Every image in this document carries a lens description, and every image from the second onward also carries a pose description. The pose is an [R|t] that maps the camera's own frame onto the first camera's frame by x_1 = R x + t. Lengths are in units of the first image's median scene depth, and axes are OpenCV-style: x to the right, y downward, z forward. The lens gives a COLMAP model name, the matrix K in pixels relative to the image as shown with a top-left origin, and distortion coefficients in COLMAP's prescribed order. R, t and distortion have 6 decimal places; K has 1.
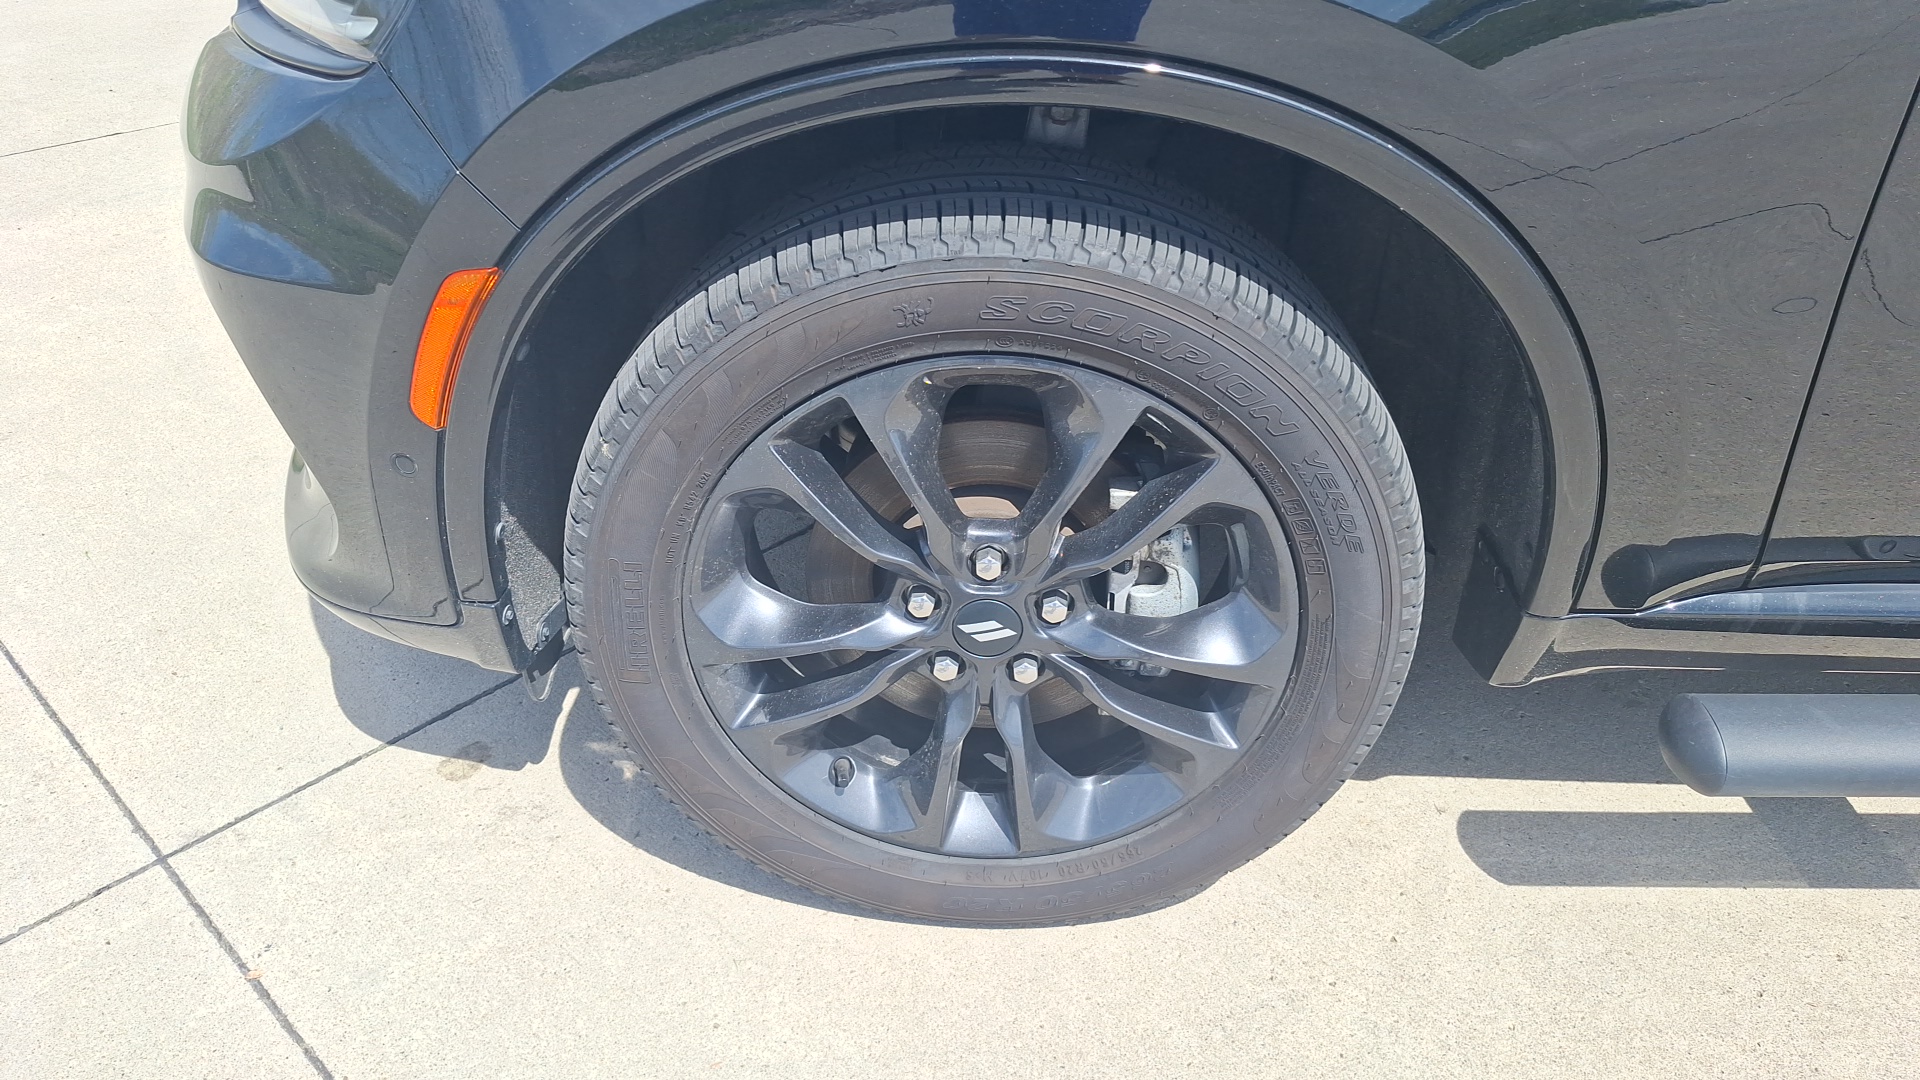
lens RADIAL K [[1328.3, 0, 959.6], [0, 1328.3, 511.4], [0, 0, 1]] dist [0.066733, -0.085041]
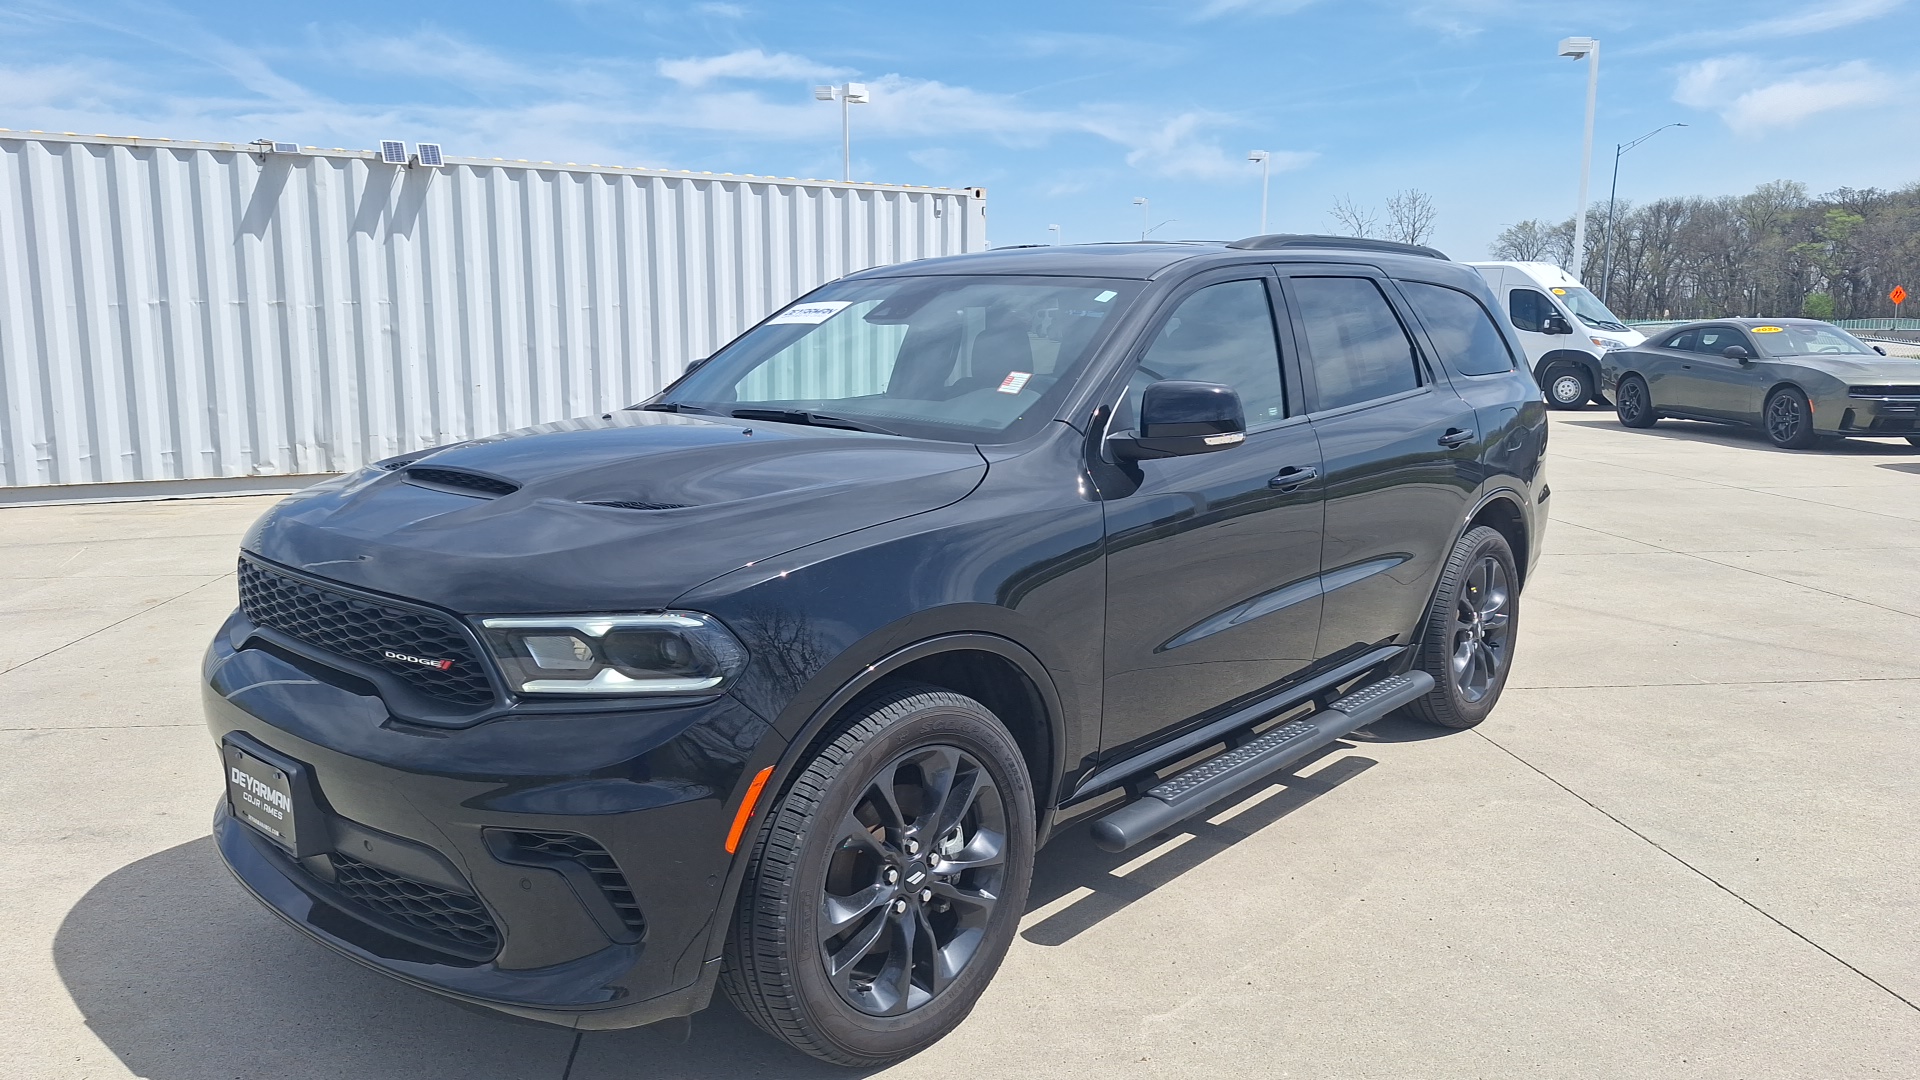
lens RADIAL K [[1328.3, 0, 959.6], [0, 1328.3, 511.4], [0, 0, 1]] dist [0.066733, -0.085041]
pose [[0.652330, -0.111524, 0.749685, -1.569849], [0.404304, 0.887840, -0.219724, 0.063836], [-0.641096, 0.446434, 0.624254, -0.759061]]
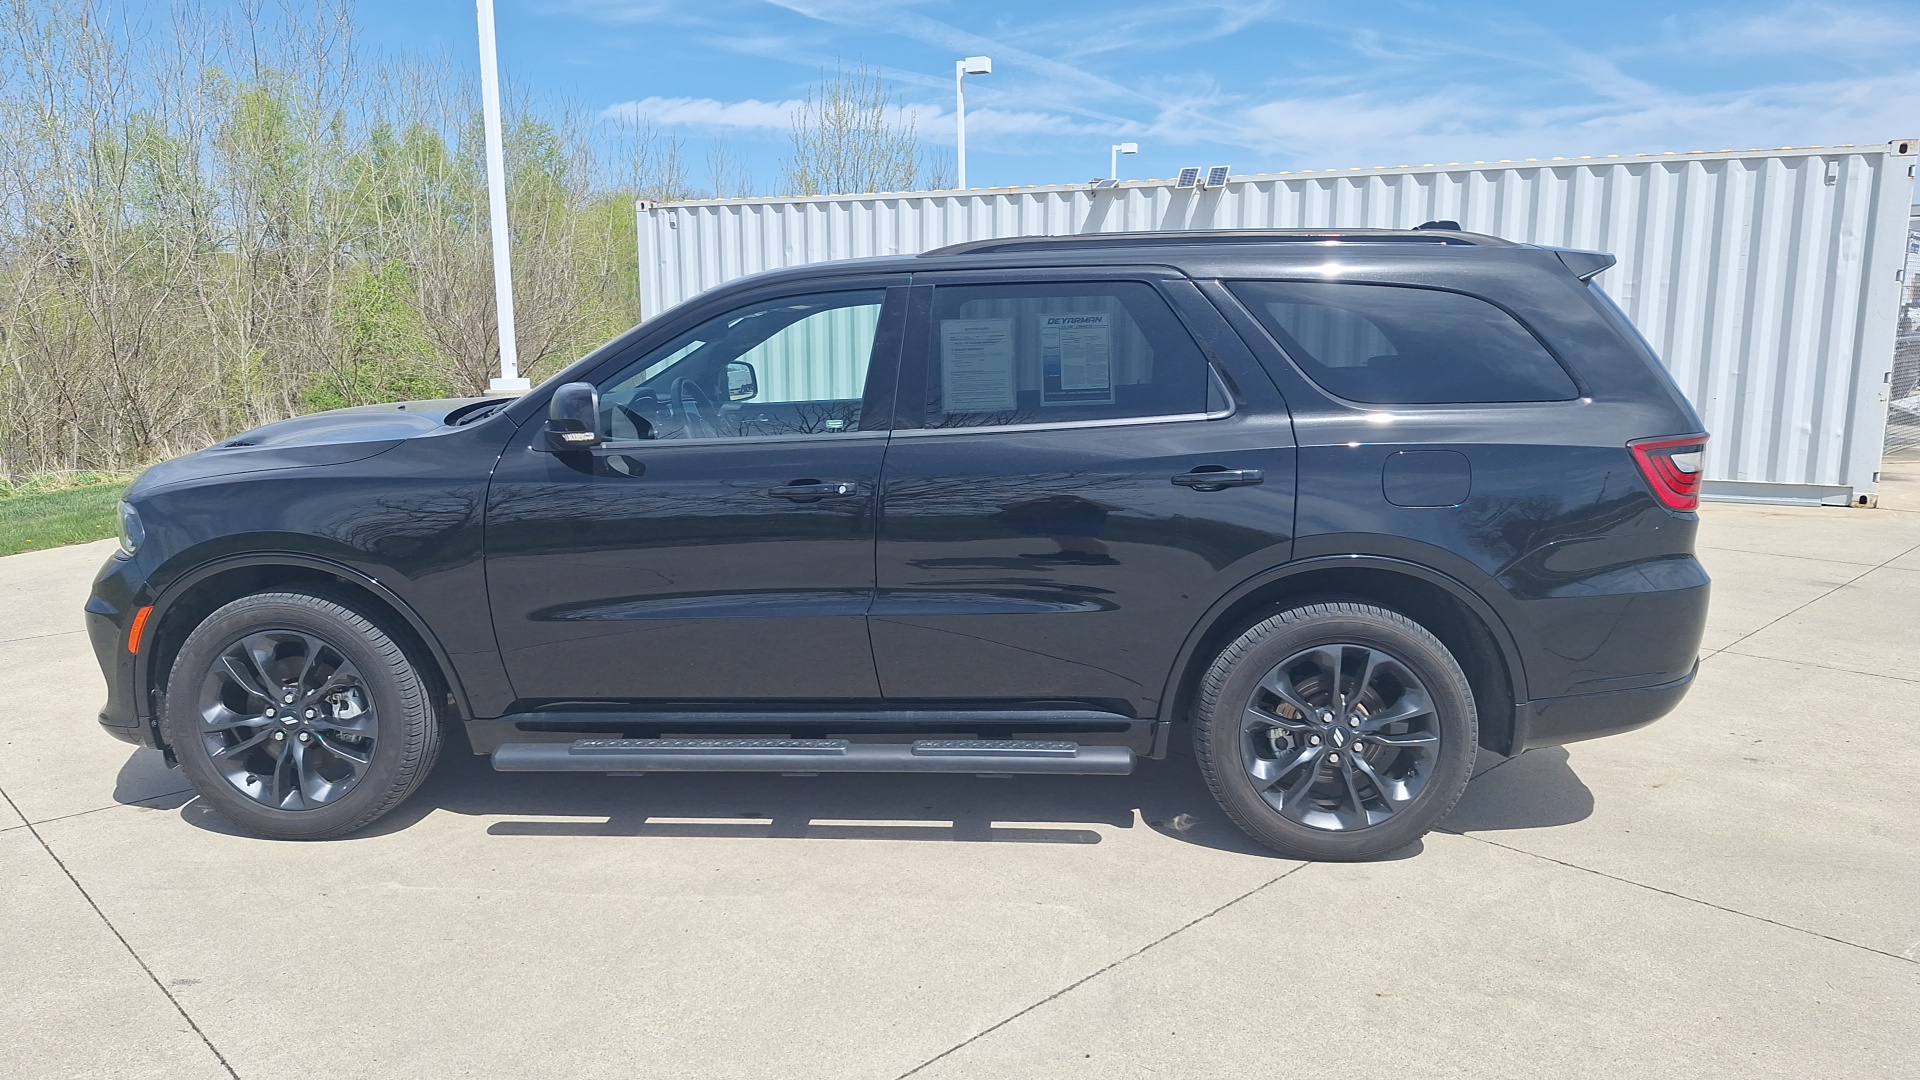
lens RADIAL K [[1322.0, 0, 960.0], [0, 1322.0, 540.0], [0, 0, 1]] dist [0.080240, -0.094674]
pose [[0.998852, -0.002167, -0.047857, 1.821698], [-0.016617, 0.921283, -0.388537, 0.931535], [0.044932, 0.388886, 0.920190, -2.131693]]
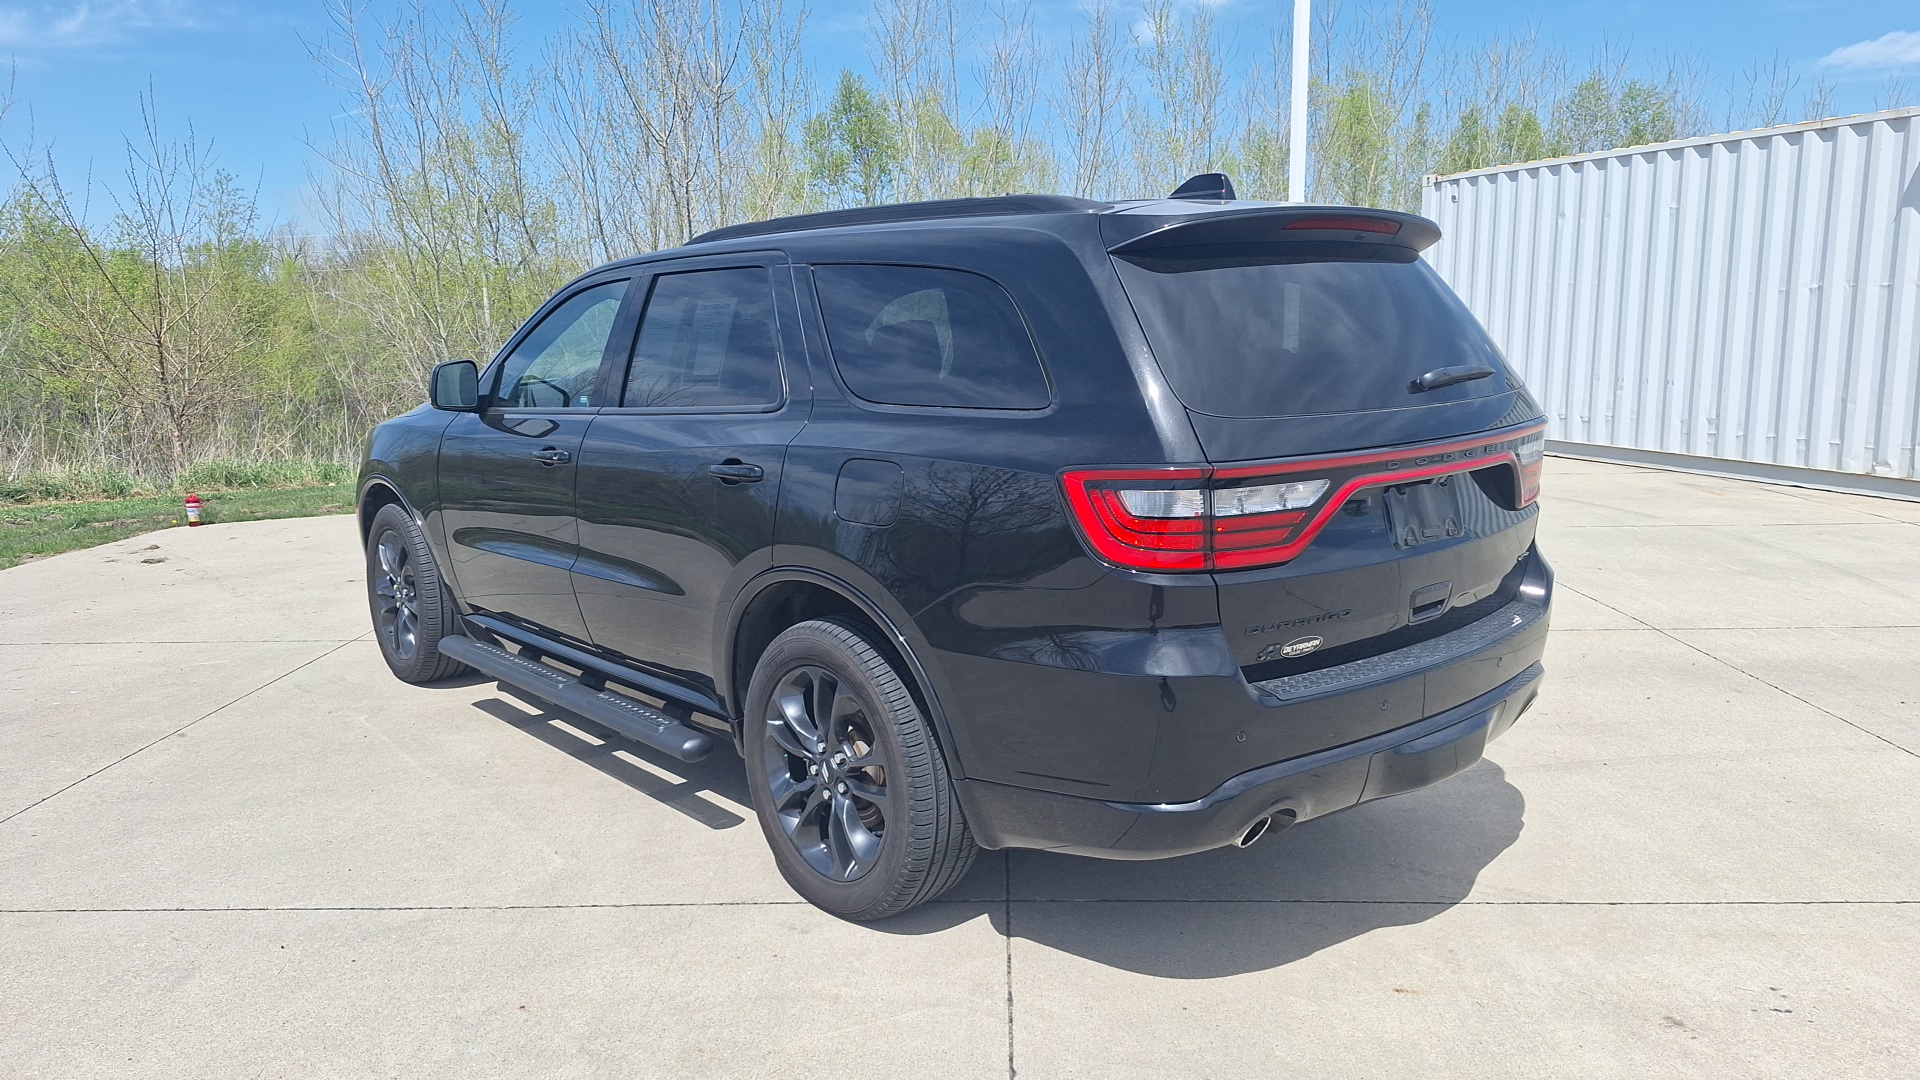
lens RADIAL K [[1322.0, 0, 960.0], [0, 1322.0, 540.0], [0, 0, 1]] dist [0.080240, -0.094674]
pose [[0.673160, 0.107534, -0.731636, 4.746732], [-0.377756, 0.900548, -0.215204, 0.177597], [0.635732, 0.421247, 0.646835, -0.861356]]
